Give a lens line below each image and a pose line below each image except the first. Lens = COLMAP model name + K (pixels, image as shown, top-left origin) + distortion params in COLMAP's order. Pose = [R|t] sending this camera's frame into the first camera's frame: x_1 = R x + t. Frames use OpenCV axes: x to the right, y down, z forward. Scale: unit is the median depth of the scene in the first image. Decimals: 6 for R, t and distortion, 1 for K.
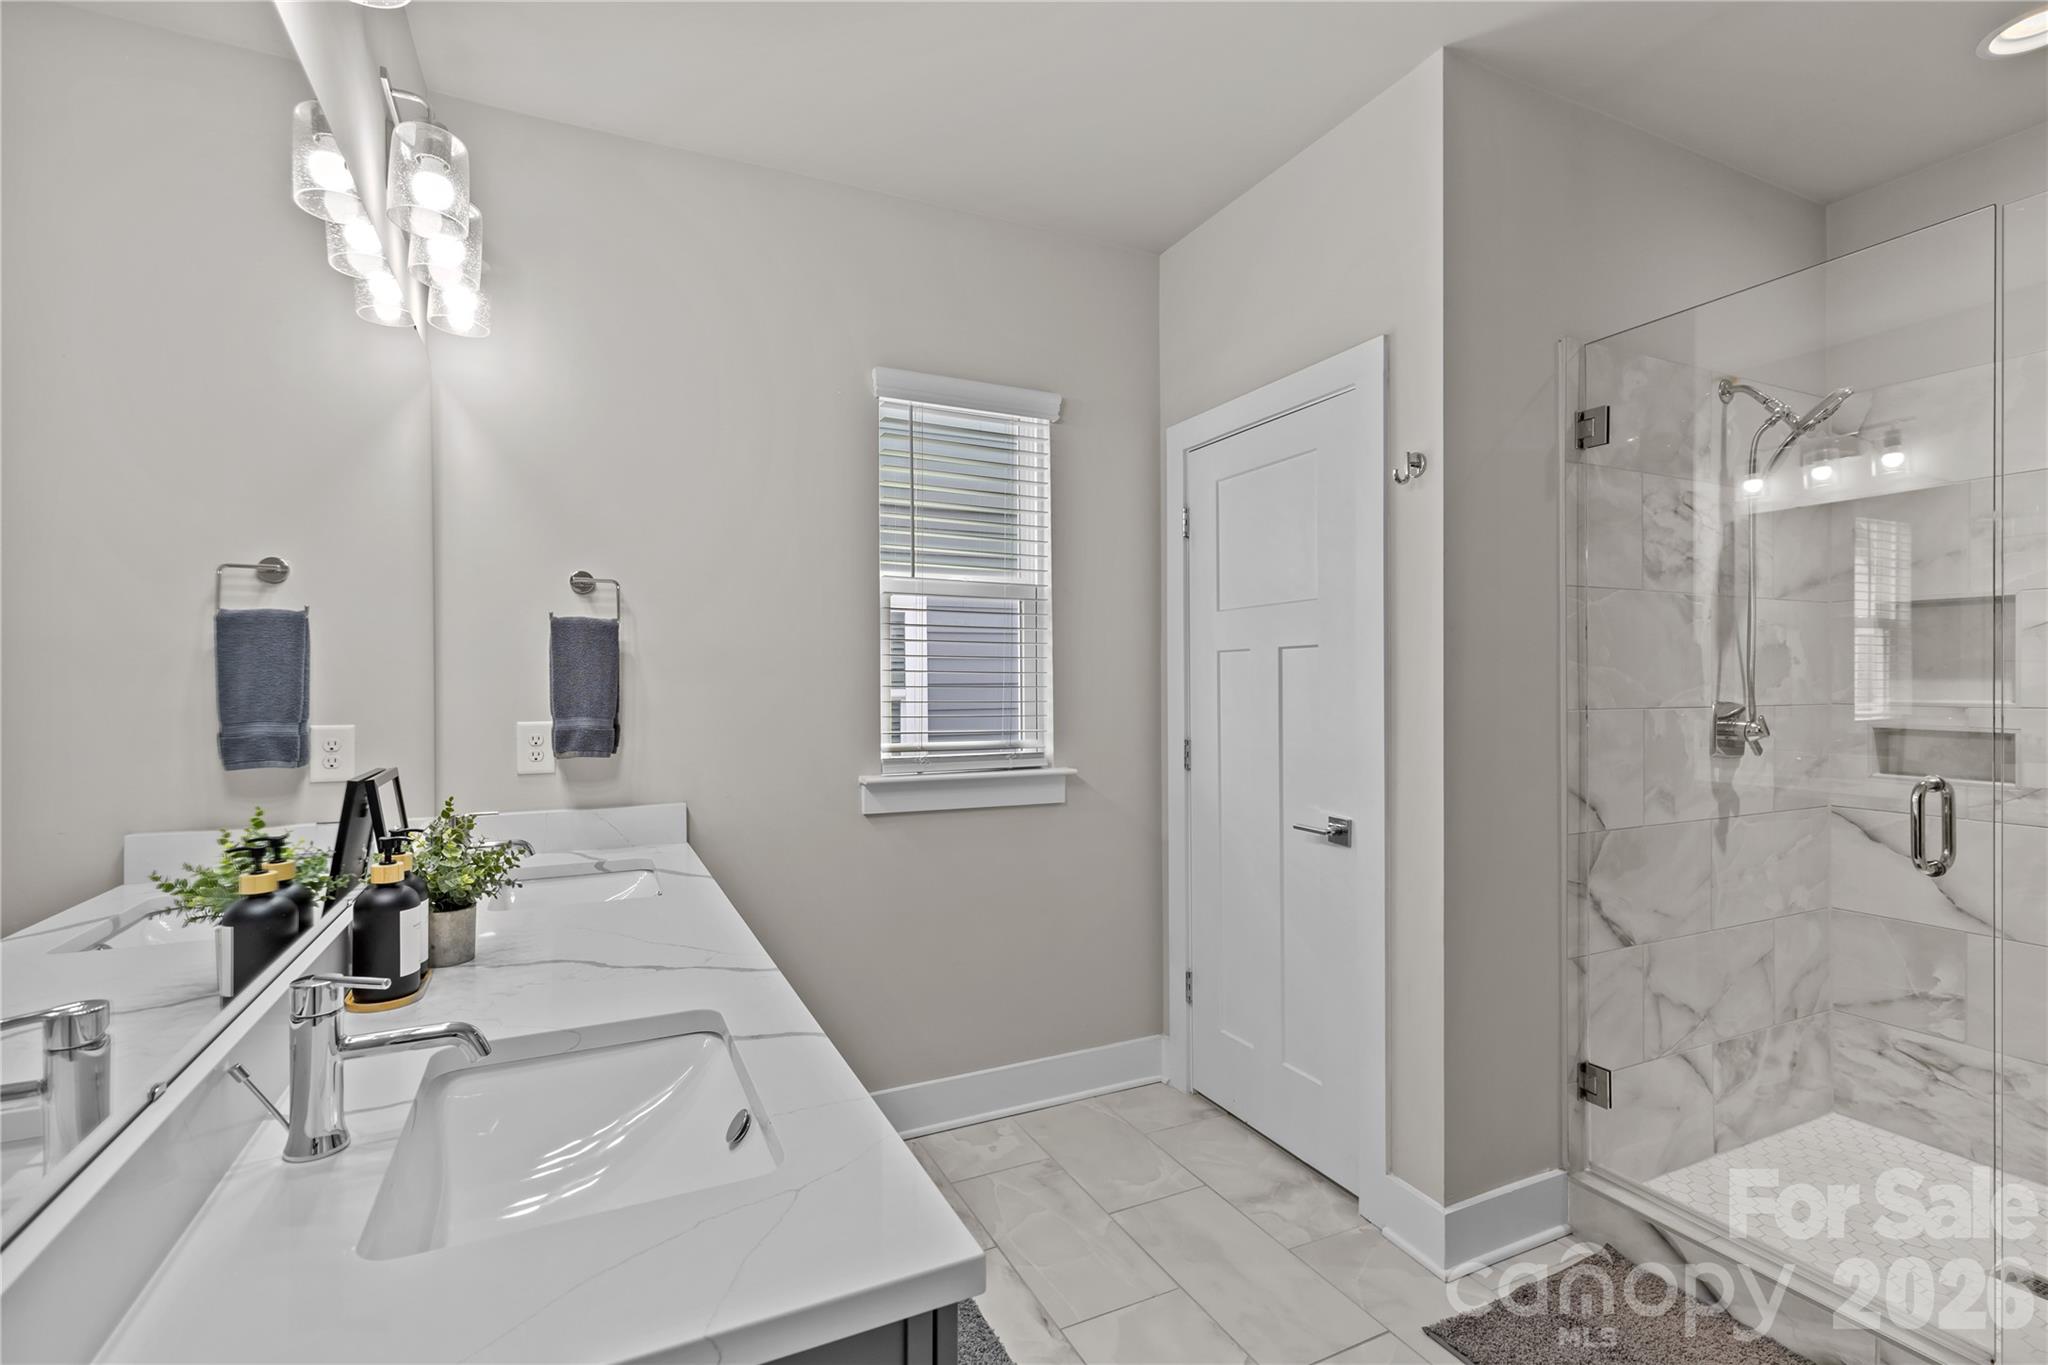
lens RADIAL K [[918.2, 0, 1022.0], [0, 918.2, 680.5], [0, 0, 1]] dist [0.010487, 0.001426]
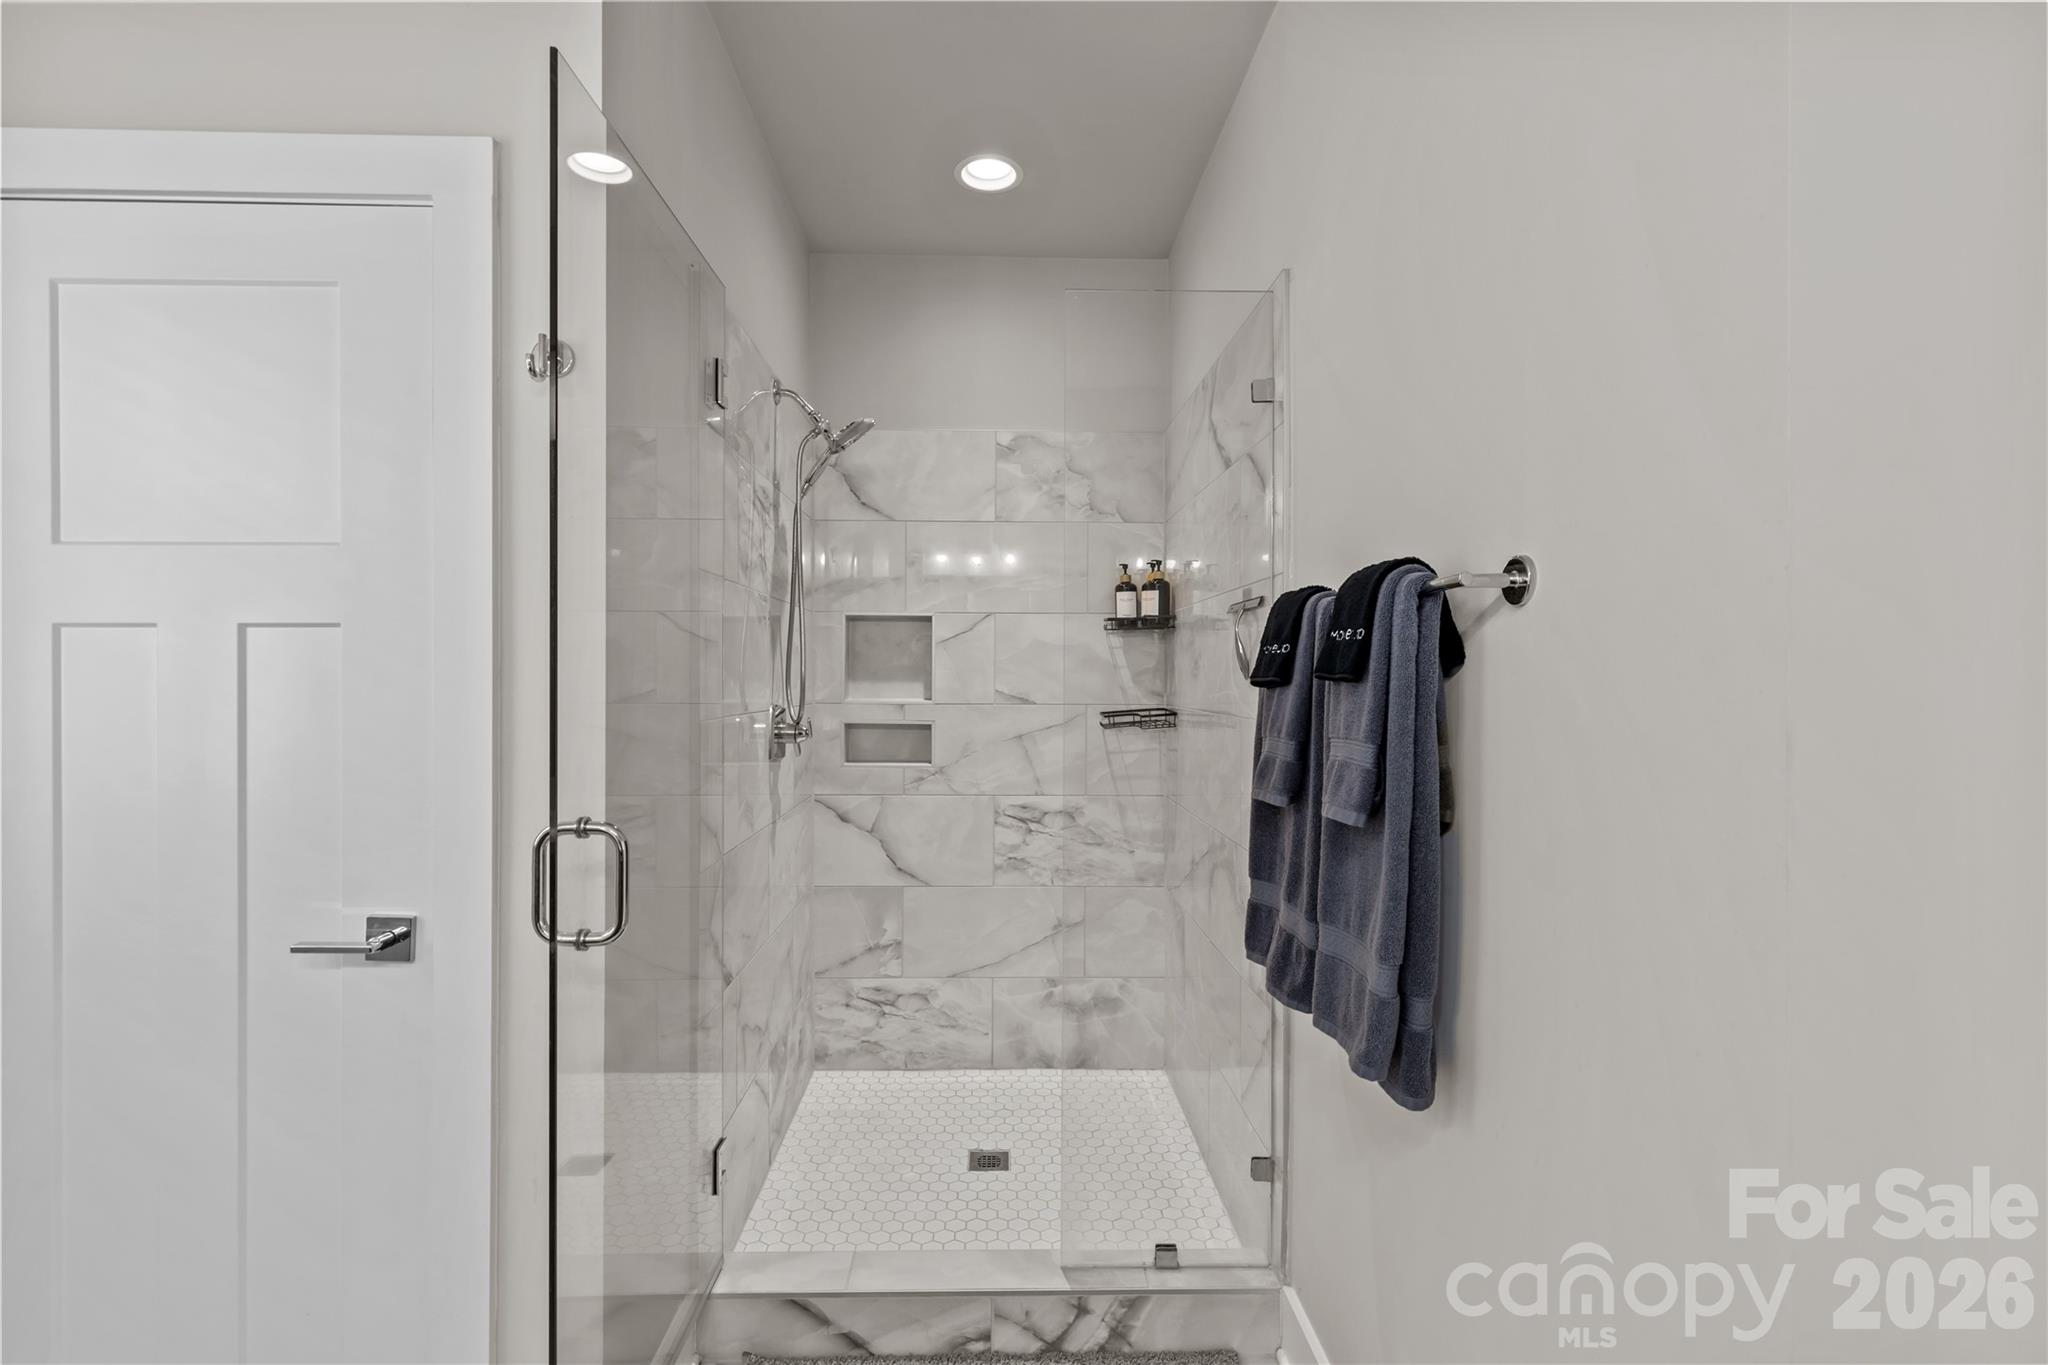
lens RADIAL K [[918.2, 0, 1032.1], [0, 918.2, 677.8], [0, 0, 1]] dist [0.010487, 0.001426]
pose [[0.414884, 0.003806, 0.909867, -0.024534], [-0.009155, 0.999958, -0.000008, -0.008107], [-0.909828, -0.008326, 0.414901, 0.333675]]
